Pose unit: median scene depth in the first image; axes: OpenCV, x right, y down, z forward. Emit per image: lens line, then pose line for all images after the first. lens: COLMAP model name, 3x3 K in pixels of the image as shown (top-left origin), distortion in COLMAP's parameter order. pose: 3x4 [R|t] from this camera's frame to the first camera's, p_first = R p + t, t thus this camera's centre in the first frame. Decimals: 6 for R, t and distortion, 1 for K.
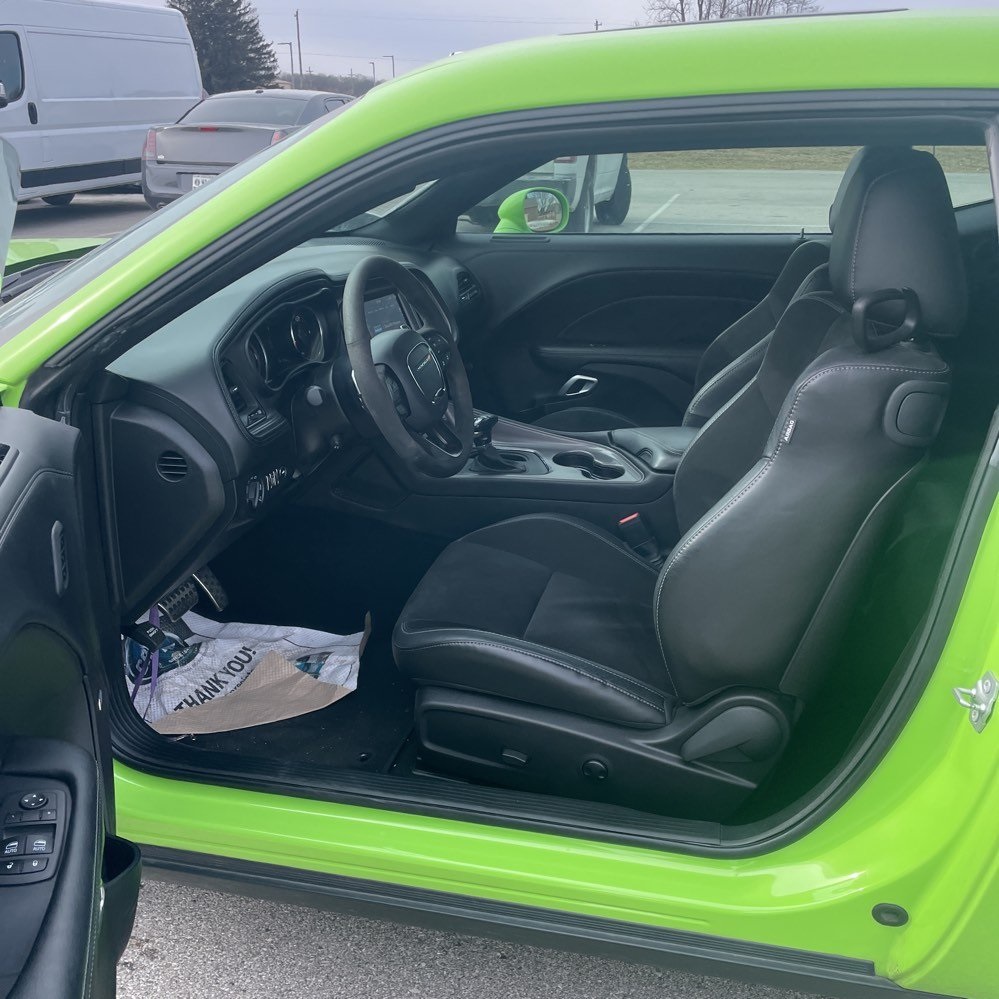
lens RADIAL K [[1005.5, 0, 503.6], [0, 1005.5, 499.4], [0, 0, 1]] dist [0.094427, -0.129920]
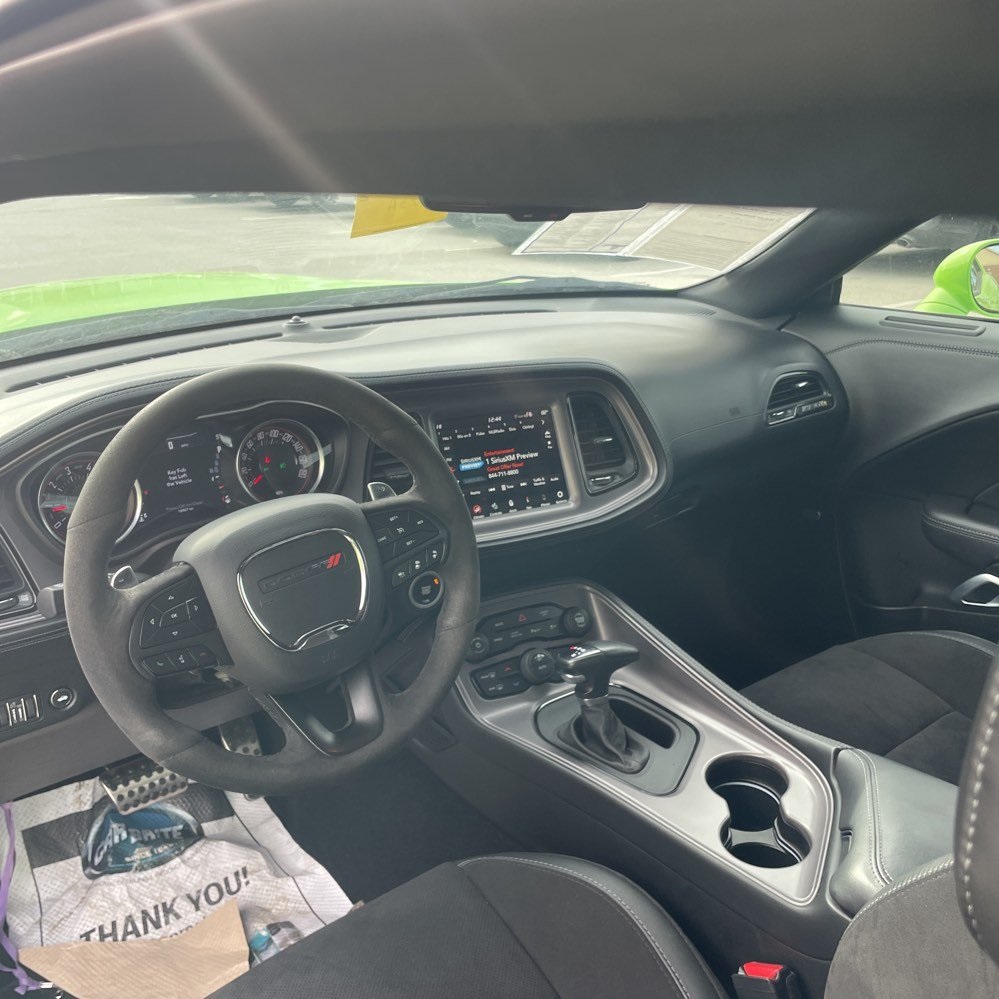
lens RADIAL K [[1005.5, 0, 503.6], [0, 1005.5, 499.4], [0, 0, 1]] dist [0.094427, -0.129920]
pose [[0.777437, 0.202469, -0.595481, 0.267975], [-0.211994, 0.975723, 0.054983, -0.190945], [0.592157, 0.083493, 0.801486, 0.535406]]
